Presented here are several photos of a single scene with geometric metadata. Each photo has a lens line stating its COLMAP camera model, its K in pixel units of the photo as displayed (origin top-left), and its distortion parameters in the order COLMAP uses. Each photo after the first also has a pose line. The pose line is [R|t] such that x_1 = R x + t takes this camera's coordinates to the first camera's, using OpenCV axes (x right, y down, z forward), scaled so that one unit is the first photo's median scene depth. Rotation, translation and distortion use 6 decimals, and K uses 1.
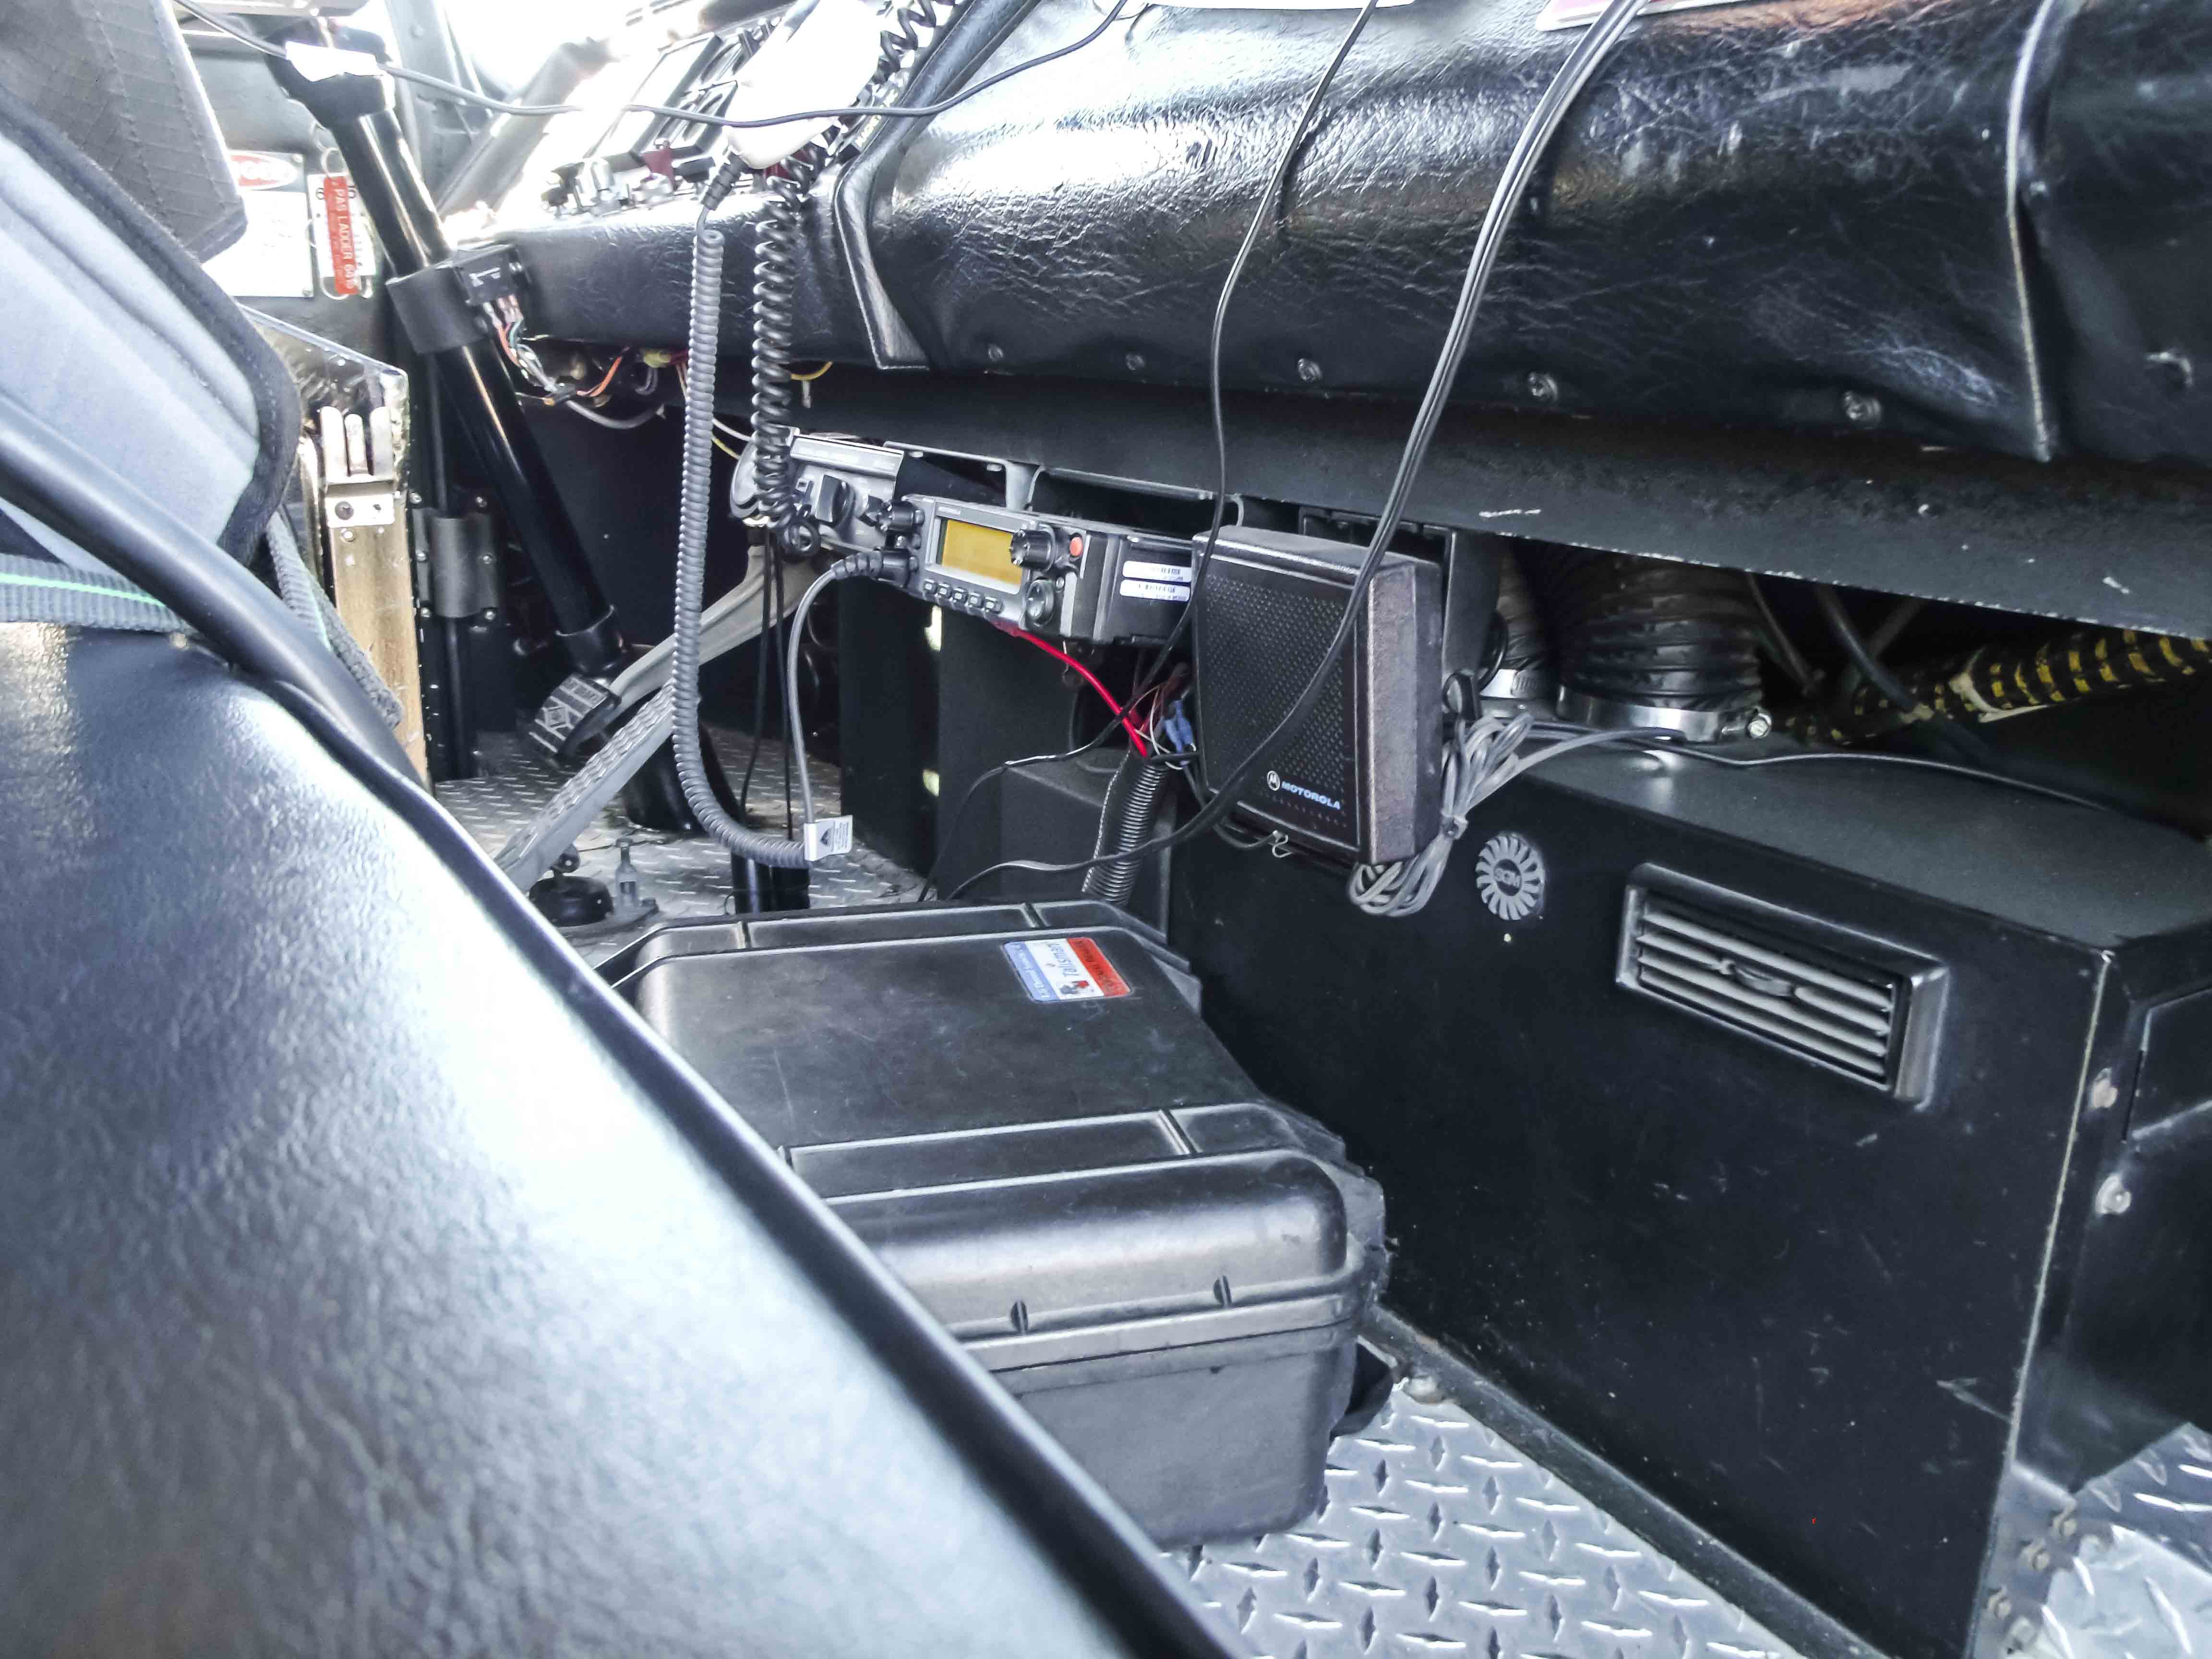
lens RADIAL K [[1755.5, 0, 1114.5], [0, 1755.5, 815.0], [0, 0, 1]] dist [-0.036290, 0.003944]
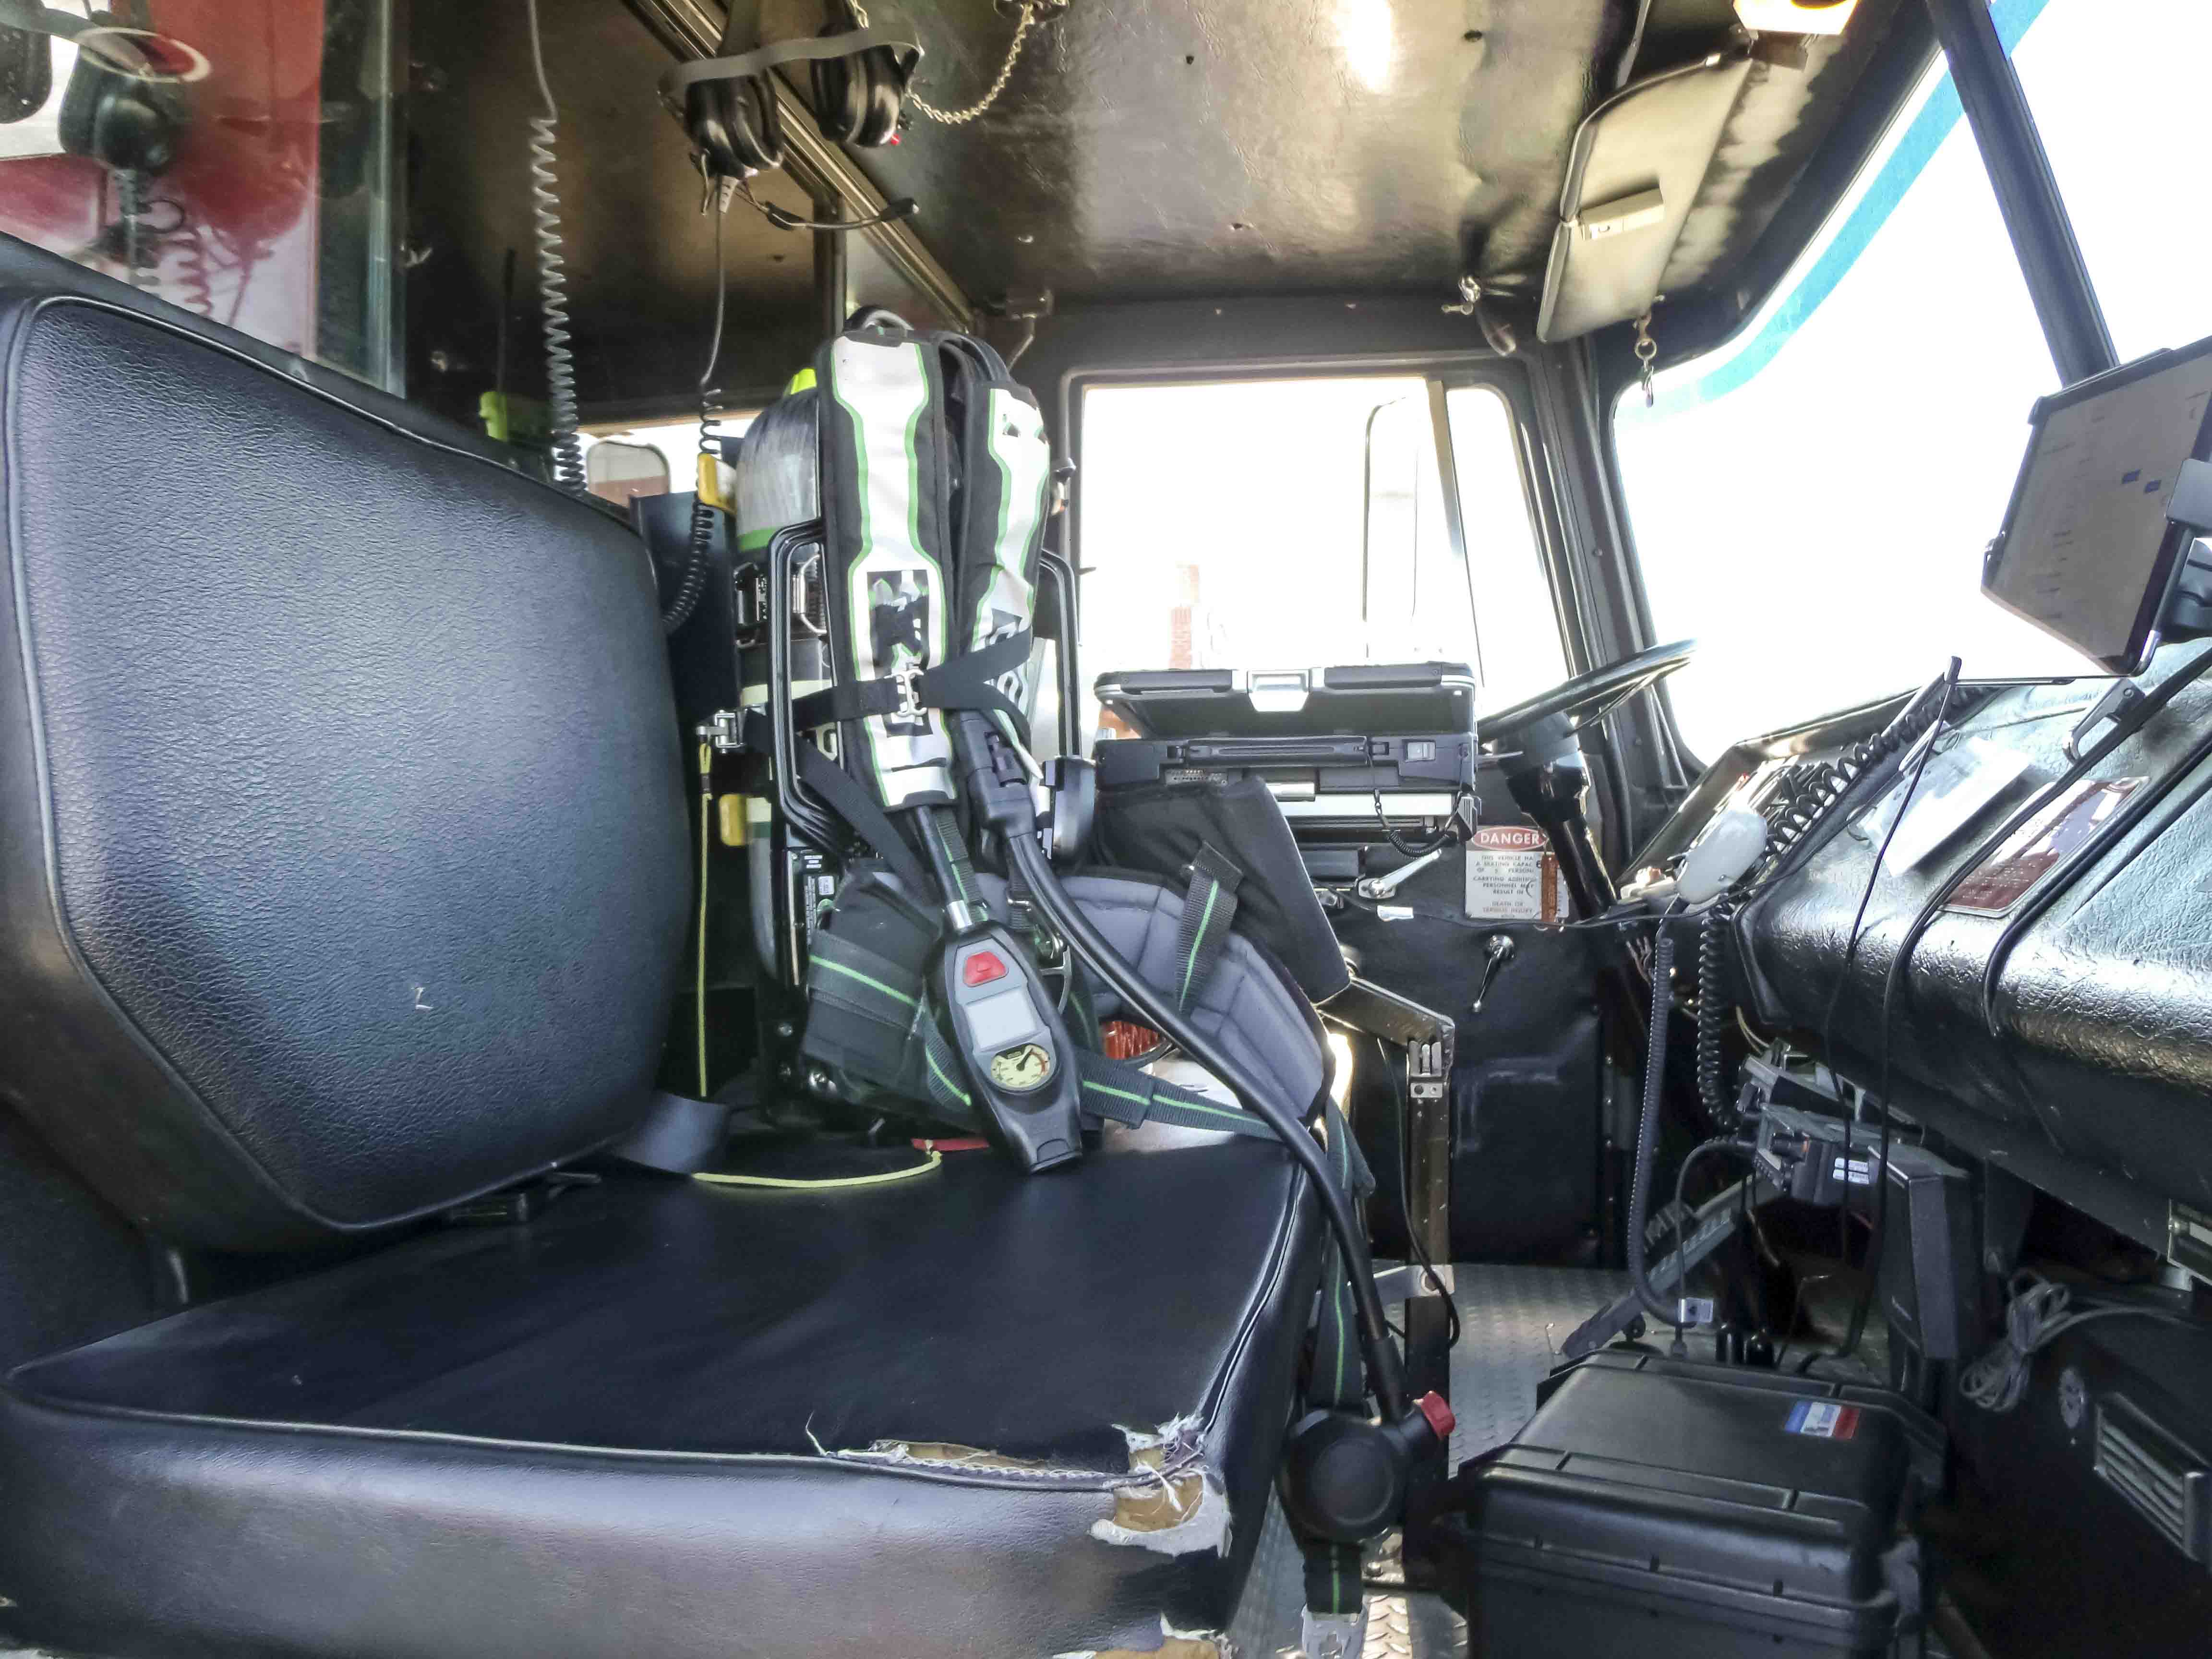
lens RADIAL K [[1755.5, 0, 1101.1], [0, 1755.5, 825.7], [0, 0, 1]] dist [-0.036290, 0.003944]
pose [[0.729612, -0.015510, -0.683686, 0.568005], [-0.183363, 0.958698, -0.217430, 0.036425], [0.658820, 0.284002, 0.696634, -0.627676]]
